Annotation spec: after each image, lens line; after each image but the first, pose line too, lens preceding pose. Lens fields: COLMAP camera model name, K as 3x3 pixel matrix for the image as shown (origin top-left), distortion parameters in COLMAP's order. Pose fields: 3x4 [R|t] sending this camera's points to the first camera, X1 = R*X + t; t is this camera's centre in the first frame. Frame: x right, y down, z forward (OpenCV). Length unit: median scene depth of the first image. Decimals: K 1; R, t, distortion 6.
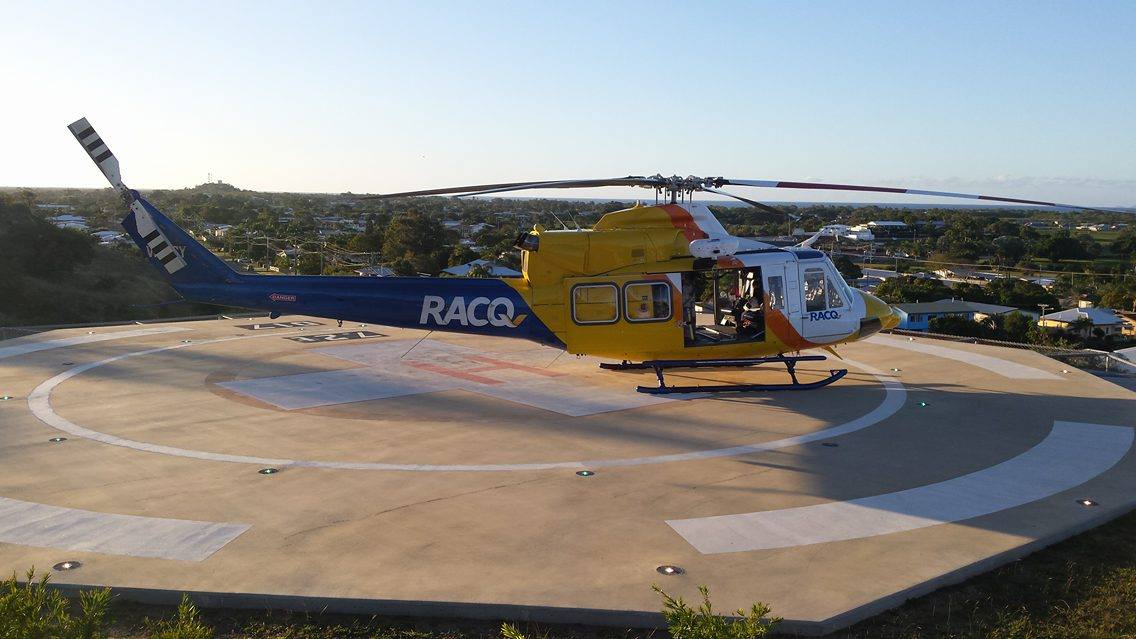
lens RADIAL K [[1030.5, 0, 568.0], [0, 1030.5, 319.5], [0, 0, 1]] dist [0.126164, -0.272756]
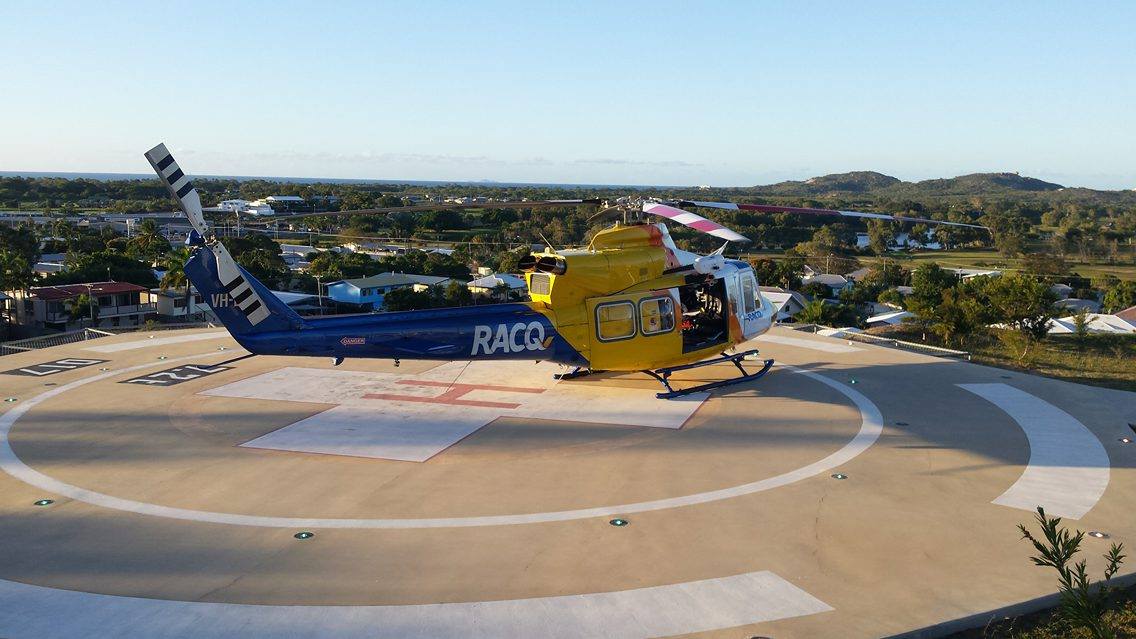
lens RADIAL K [[1030.5, 0, 568.0], [0, 1030.5, 319.5], [0, 0, 1]] dist [0.126164, -0.272756]
pose [[0.833478, -0.075183, 0.547414, -0.589359], [0.060937, 0.997164, 0.044171, -0.065994], [-0.549183, -0.003457, 0.835695, 0.134543]]
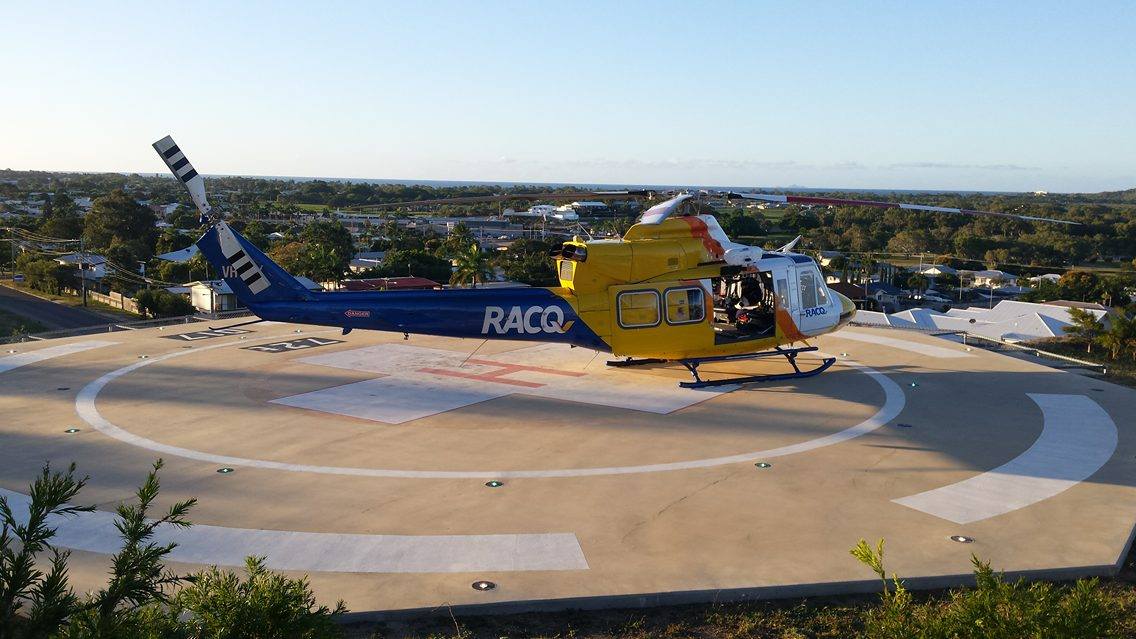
lens RADIAL K [[1030.5, 0, 568.0], [0, 1030.5, 319.5], [0, 0, 1]] dist [0.126164, -0.272756]
pose [[0.958376, -0.036377, 0.283183, -0.350384], [0.030625, 0.999225, 0.024714, -0.032859], [-0.283862, -0.015013, 0.958747, -0.026918]]
